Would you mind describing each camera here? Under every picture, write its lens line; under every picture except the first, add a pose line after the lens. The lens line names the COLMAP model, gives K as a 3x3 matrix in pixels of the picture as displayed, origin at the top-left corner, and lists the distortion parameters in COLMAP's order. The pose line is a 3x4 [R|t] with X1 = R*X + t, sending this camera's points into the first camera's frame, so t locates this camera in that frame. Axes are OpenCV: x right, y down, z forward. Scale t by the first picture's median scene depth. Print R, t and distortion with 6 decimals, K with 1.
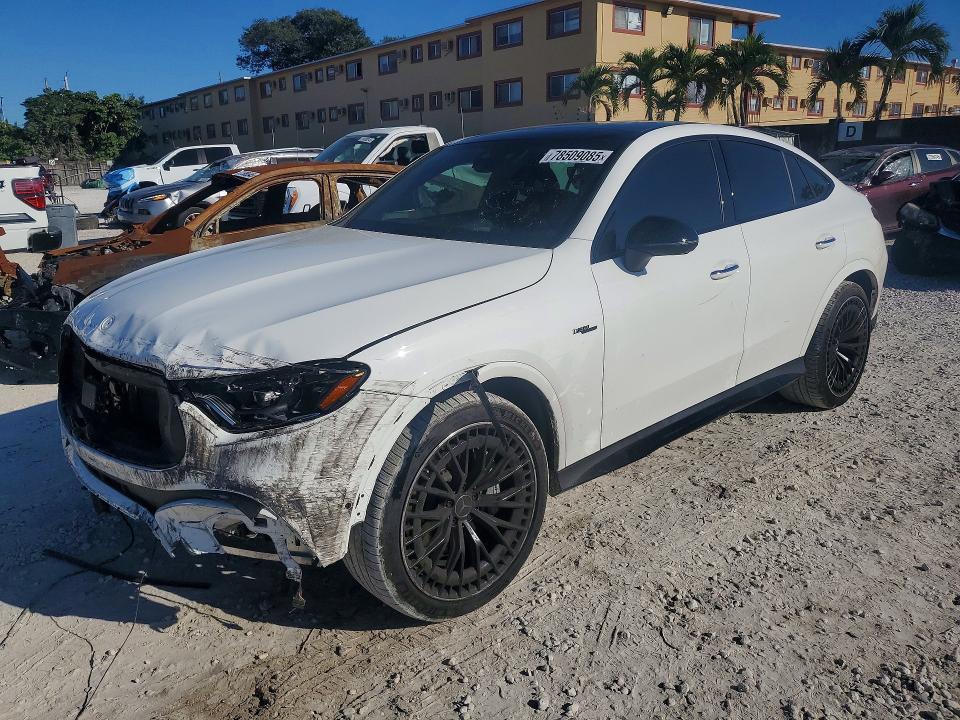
lens RADIAL K [[766.6, 0, 480.0], [0, 766.6, 360.0], [0, 0, 1]] dist [0.015903, 0.005859]
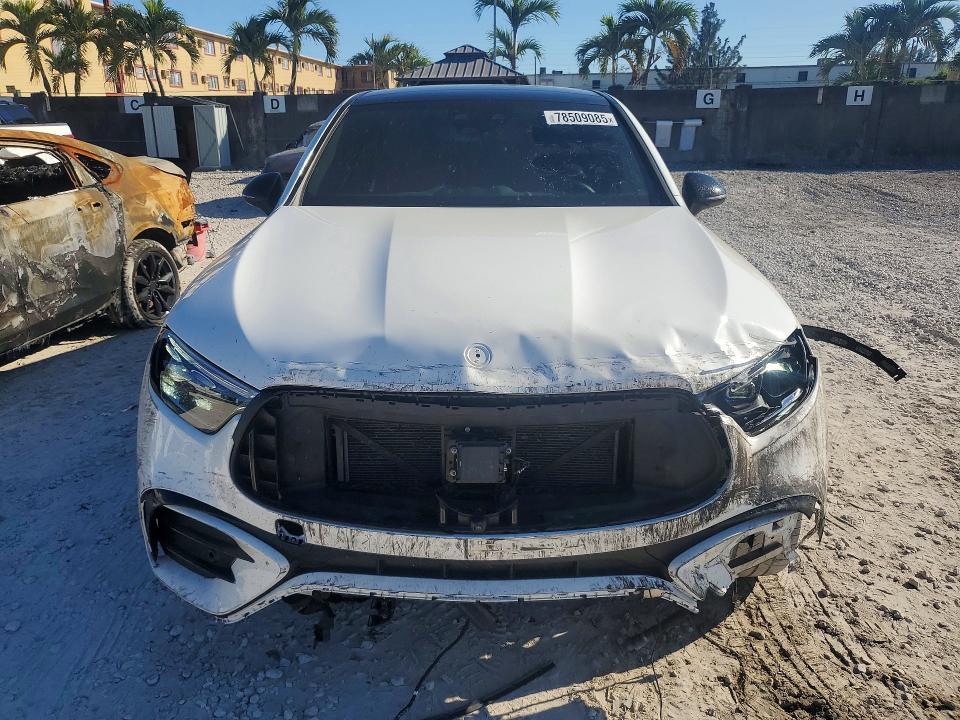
lens RADIAL K [[760.7, 0, 480.0], [0, 760.7, 360.0], [0, 0, 1]] dist [-0.007006, 0.000397]
pose [[0.687967, -0.205205, 0.696127, -0.874505], [0.179427, 0.977509, 0.110828, -0.107626], [-0.703212, 0.048658, 0.709313, 0.484867]]
